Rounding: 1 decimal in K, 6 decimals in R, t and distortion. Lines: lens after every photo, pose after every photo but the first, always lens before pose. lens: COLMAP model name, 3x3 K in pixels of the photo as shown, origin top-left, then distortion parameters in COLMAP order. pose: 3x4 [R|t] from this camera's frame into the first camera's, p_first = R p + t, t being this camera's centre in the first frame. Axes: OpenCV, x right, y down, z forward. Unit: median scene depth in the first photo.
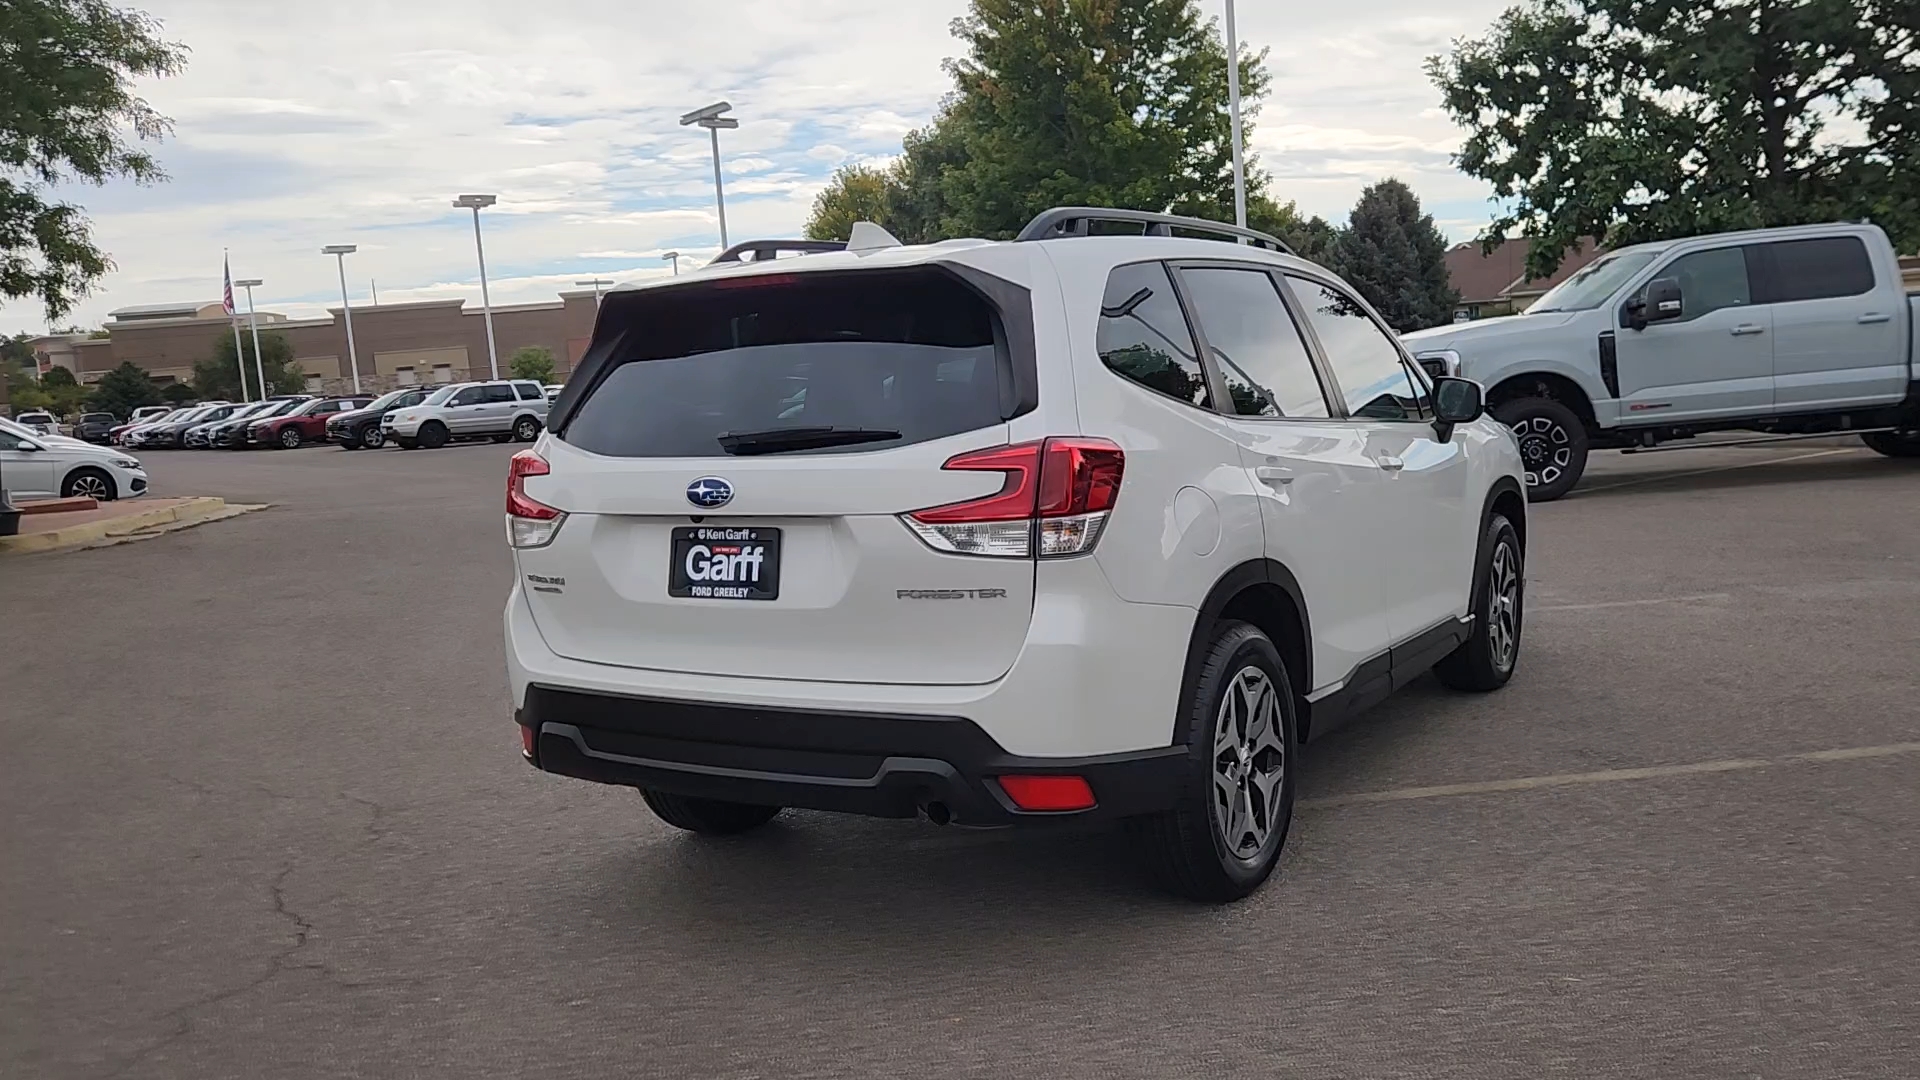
lens RADIAL K [[1621.1, 0, 949.4], [0, 1621.1, 577.6], [0, 0, 1]] dist [0.036751, -0.028737]
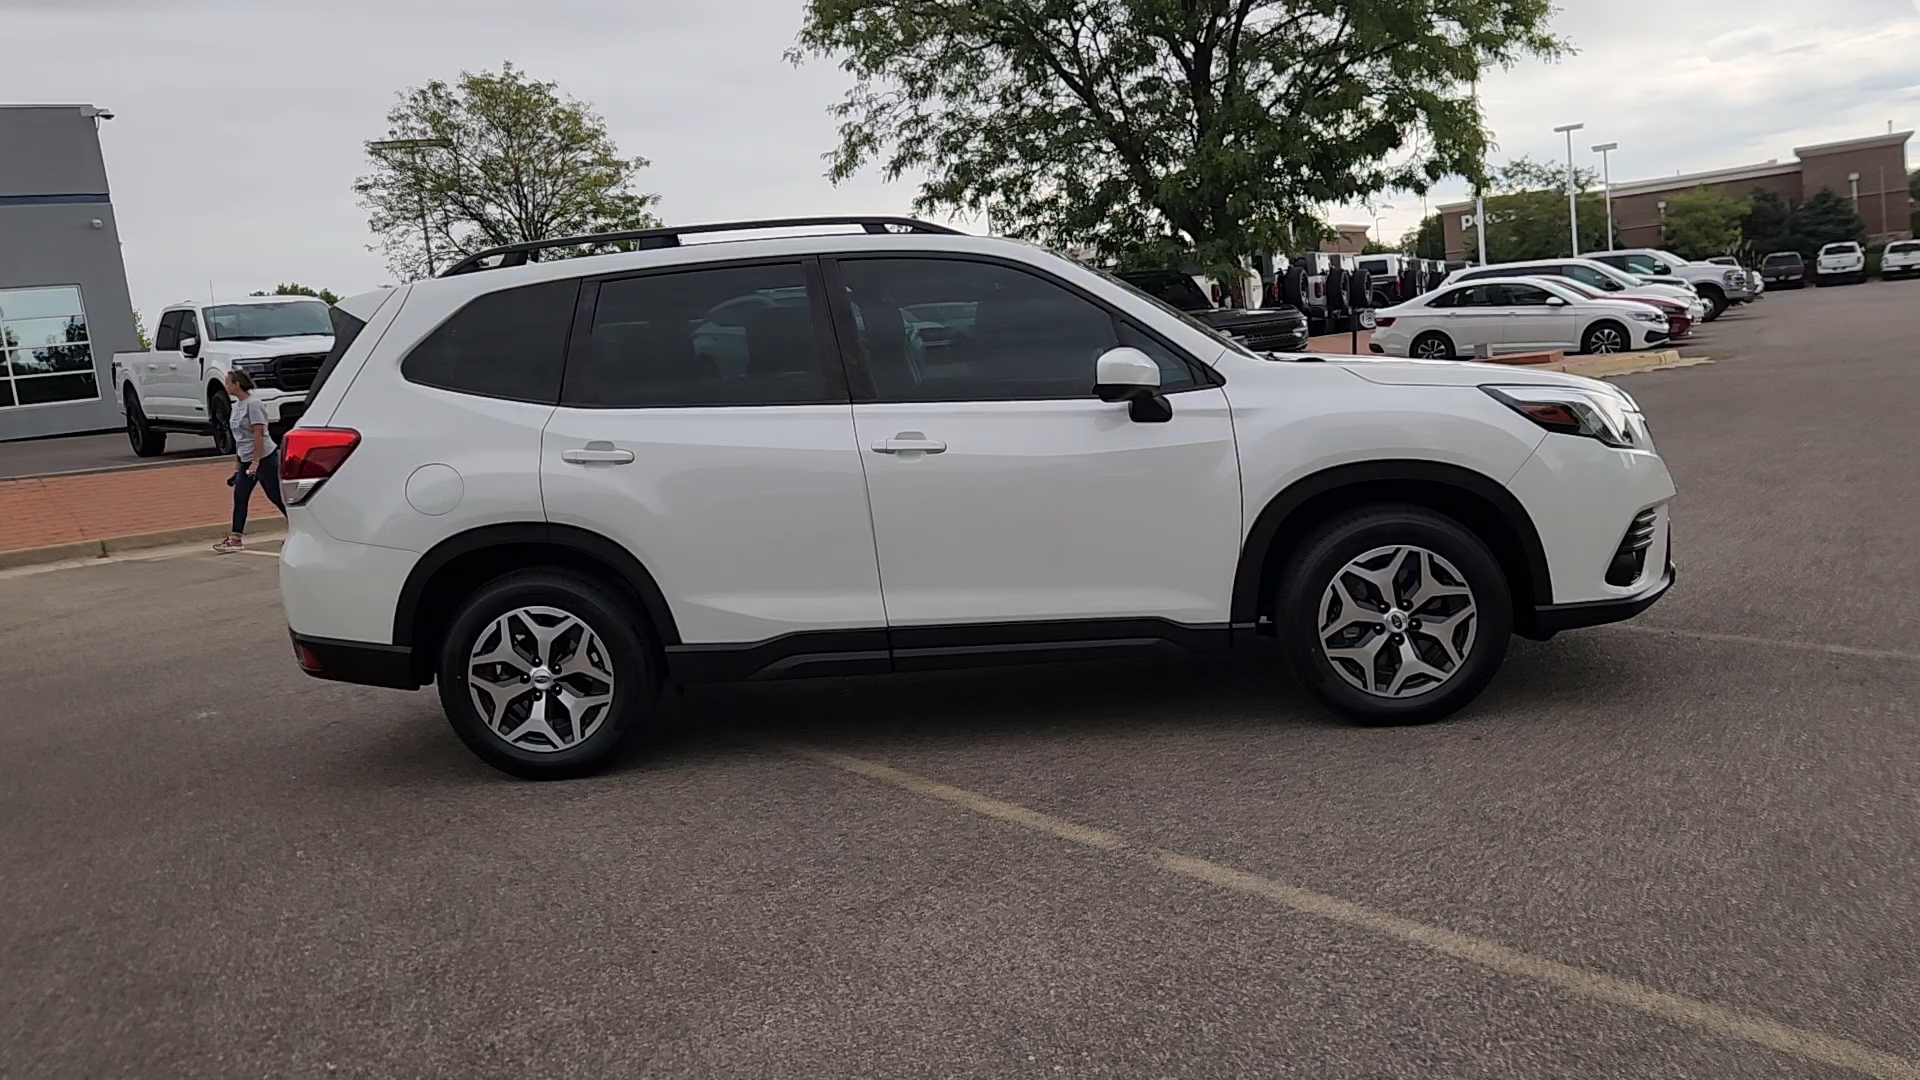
lens RADIAL K [[1621.1, 0, 949.4], [0, 1621.1, 577.6], [0, 0, 1]] dist [0.036751, -0.028737]
pose [[0.461476, 0.147269, -0.874844, 1.200422], [-0.052036, 0.988921, 0.139024, -0.134255], [0.885625, -0.018633, 0.464026, 0.574770]]
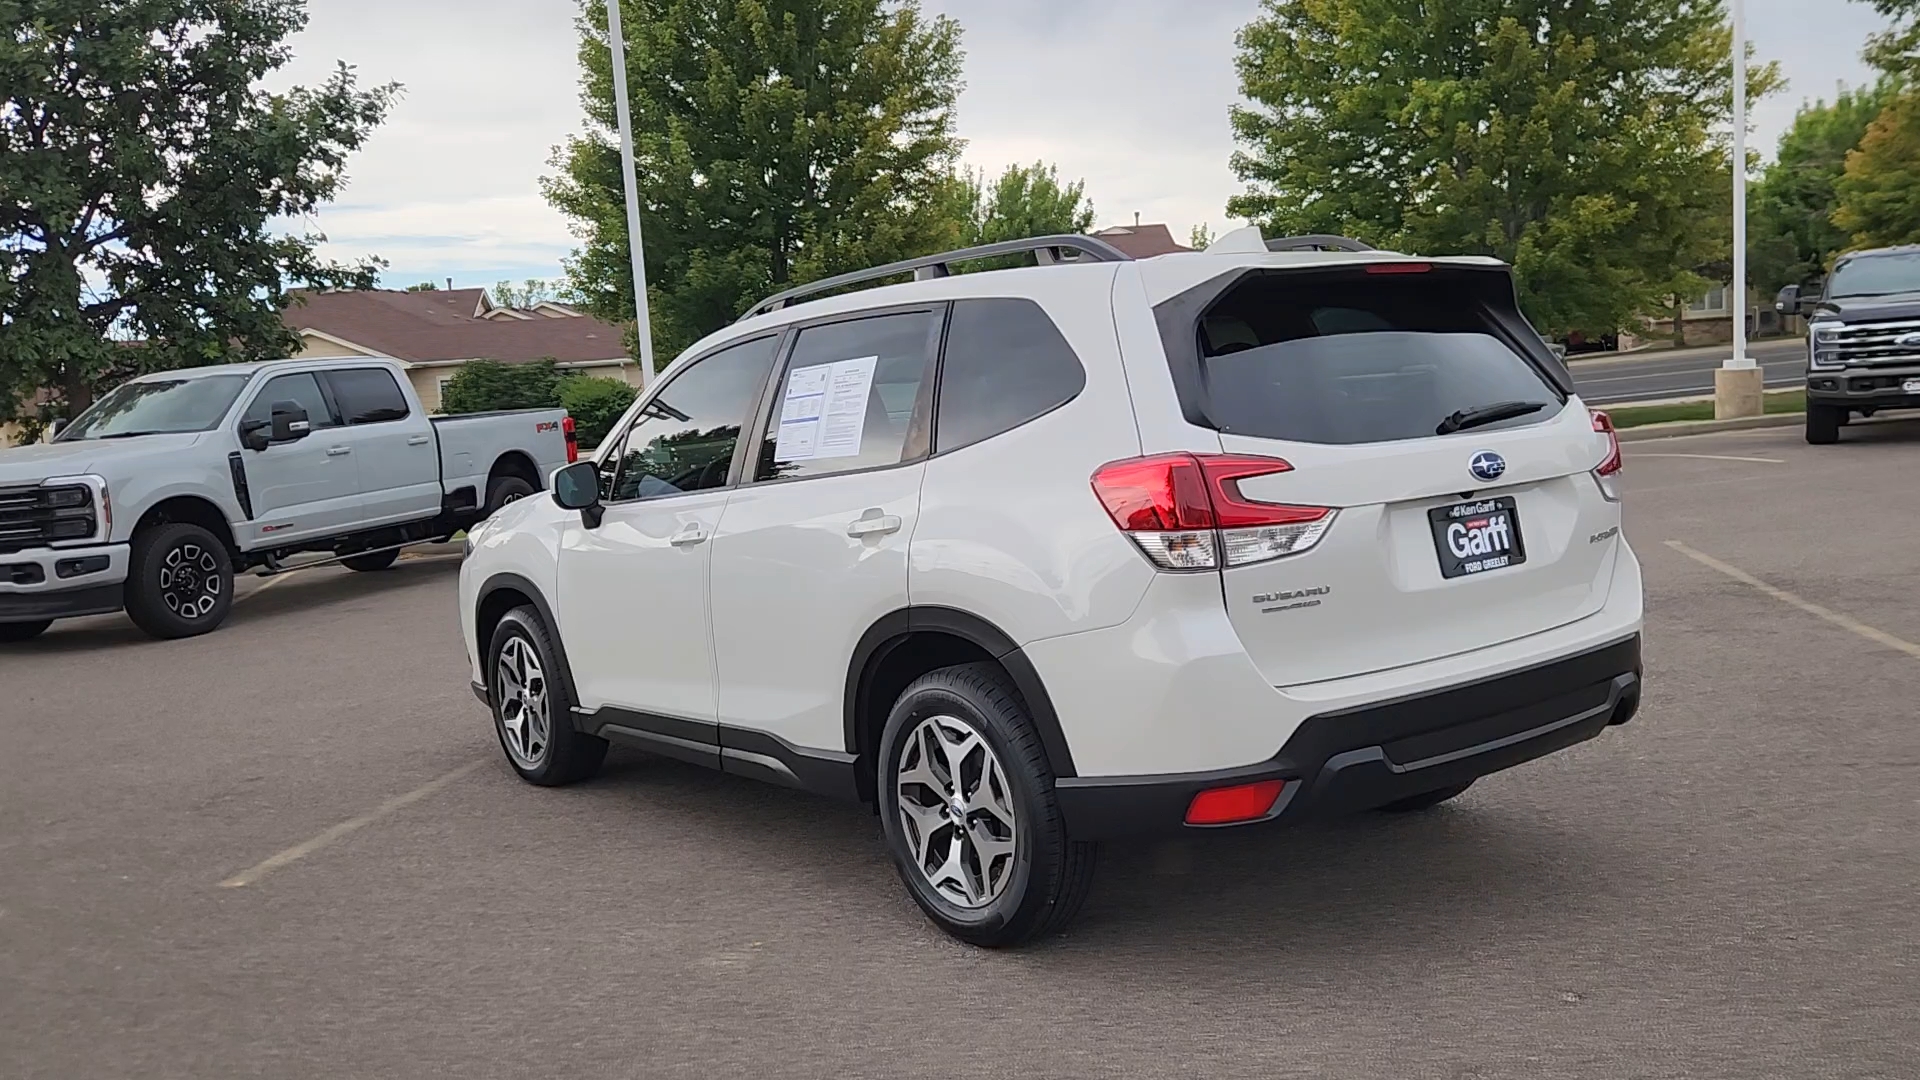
lens RADIAL K [[1621.1, 0, 949.4], [0, 1621.1, 577.6], [0, 0, 1]] dist [0.036751, -0.028737]
pose [[0.372224, -0.076540, 0.924982, -0.908656], [0.174165, 0.984651, 0.011391, -0.039903], [-0.911655, 0.156859, 0.379841, 0.689935]]
